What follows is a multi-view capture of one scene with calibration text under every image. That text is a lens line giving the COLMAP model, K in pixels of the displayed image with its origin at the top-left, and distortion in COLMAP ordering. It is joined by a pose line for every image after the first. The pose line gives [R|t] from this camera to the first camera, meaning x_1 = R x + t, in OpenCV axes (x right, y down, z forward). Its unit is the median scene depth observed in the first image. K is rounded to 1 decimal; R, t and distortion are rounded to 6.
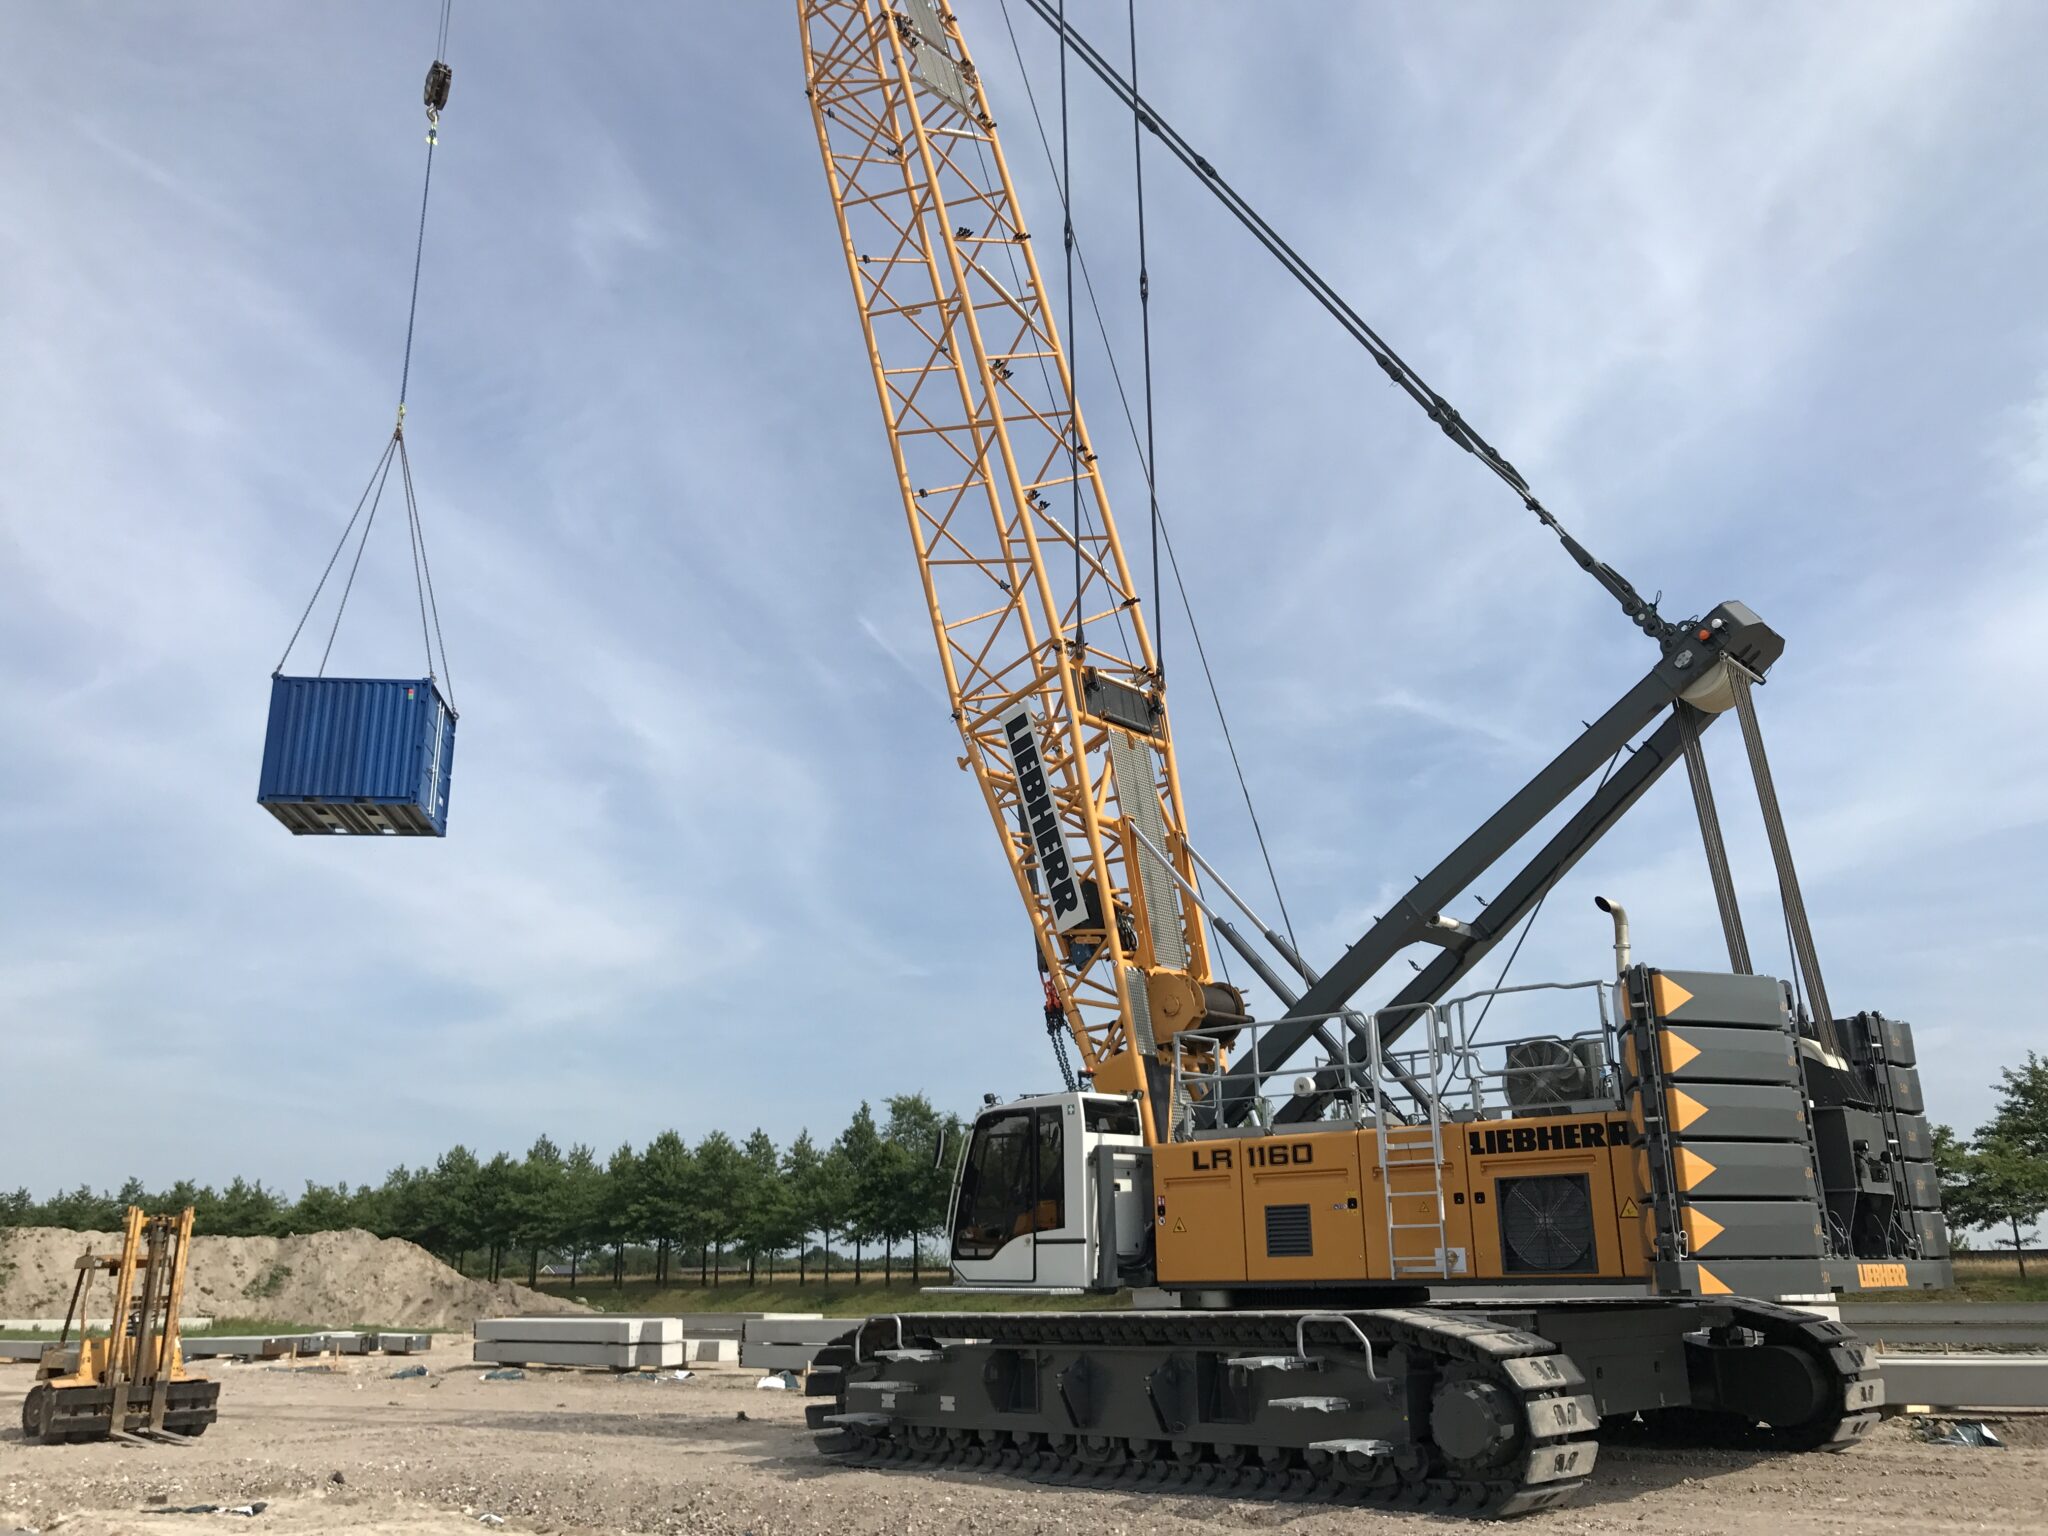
lens RADIAL K [[1684.0, 0, 1021.8], [0, 1684.0, 759.4], [0, 0, 1]] dist [0.004163, -0.017535]
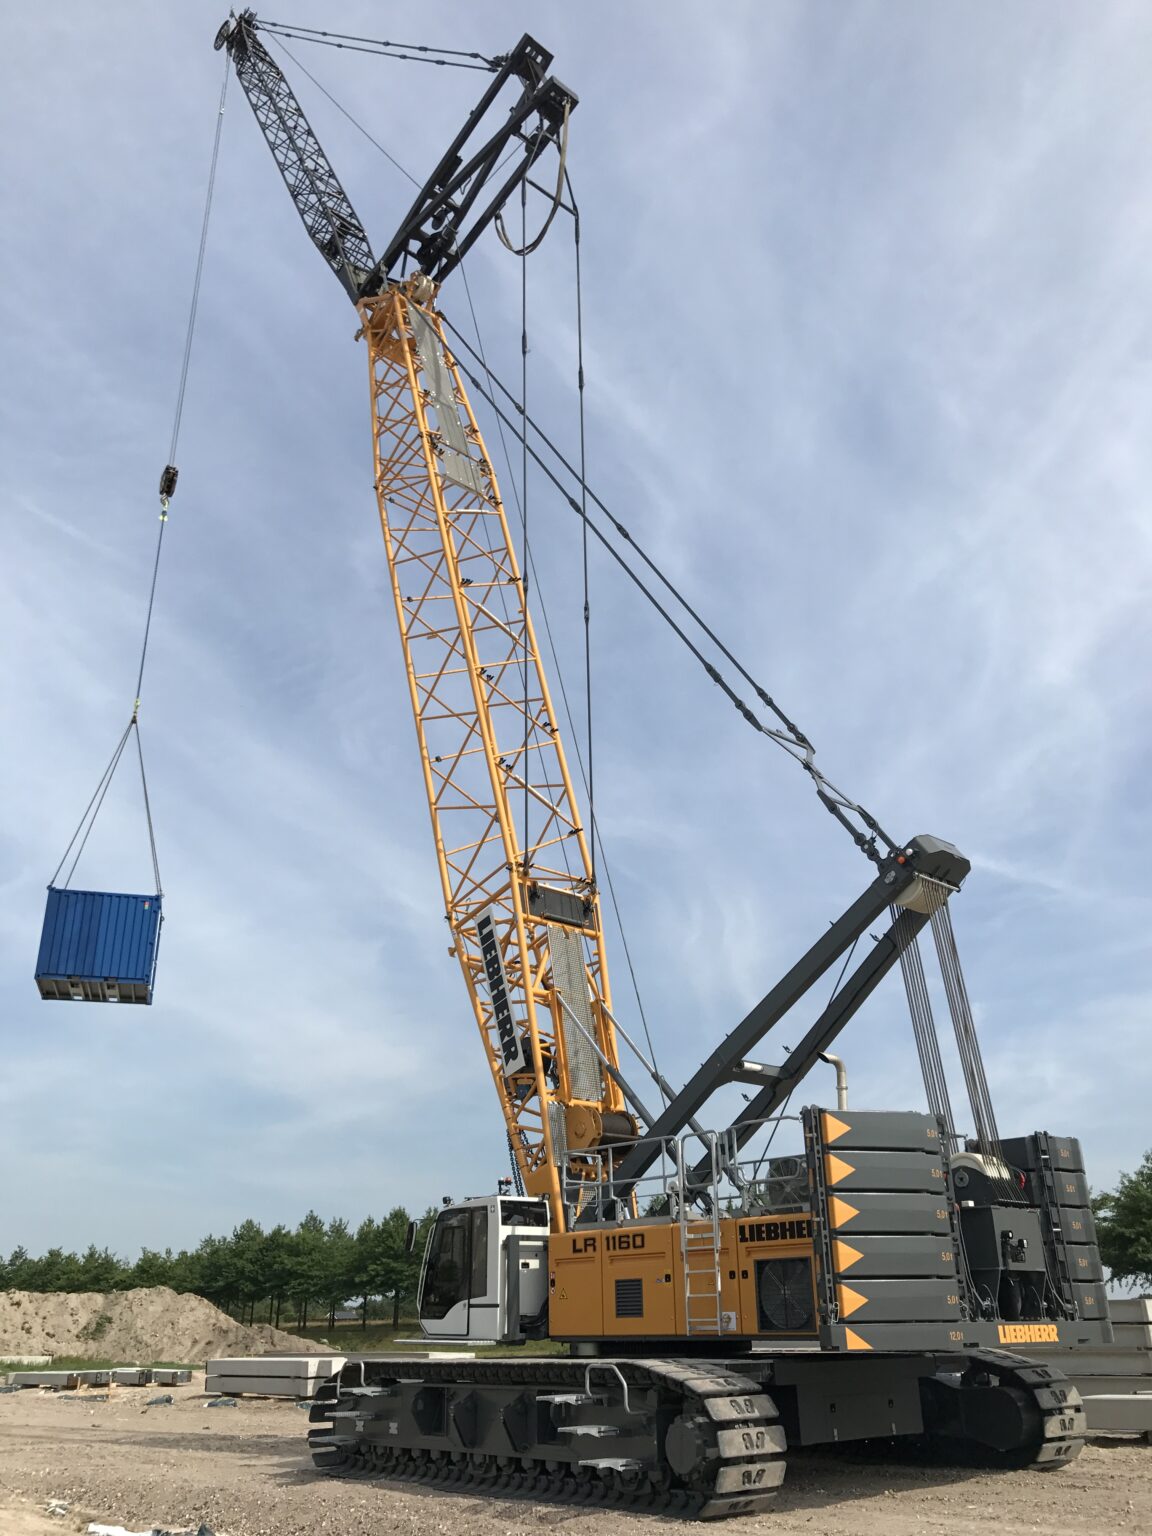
lens RADIAL K [[1266.9, 0, 576.0], [0, 1266.9, 768.0], [0, 0, 1]] dist [-0.003012, 0.010859]
pose [[0.995565, -0.040514, -0.084906, 0.202354], [0.030735, 0.993065, -0.113478, -0.034266], [0.088915, 0.110365, 0.989906, -0.078483]]
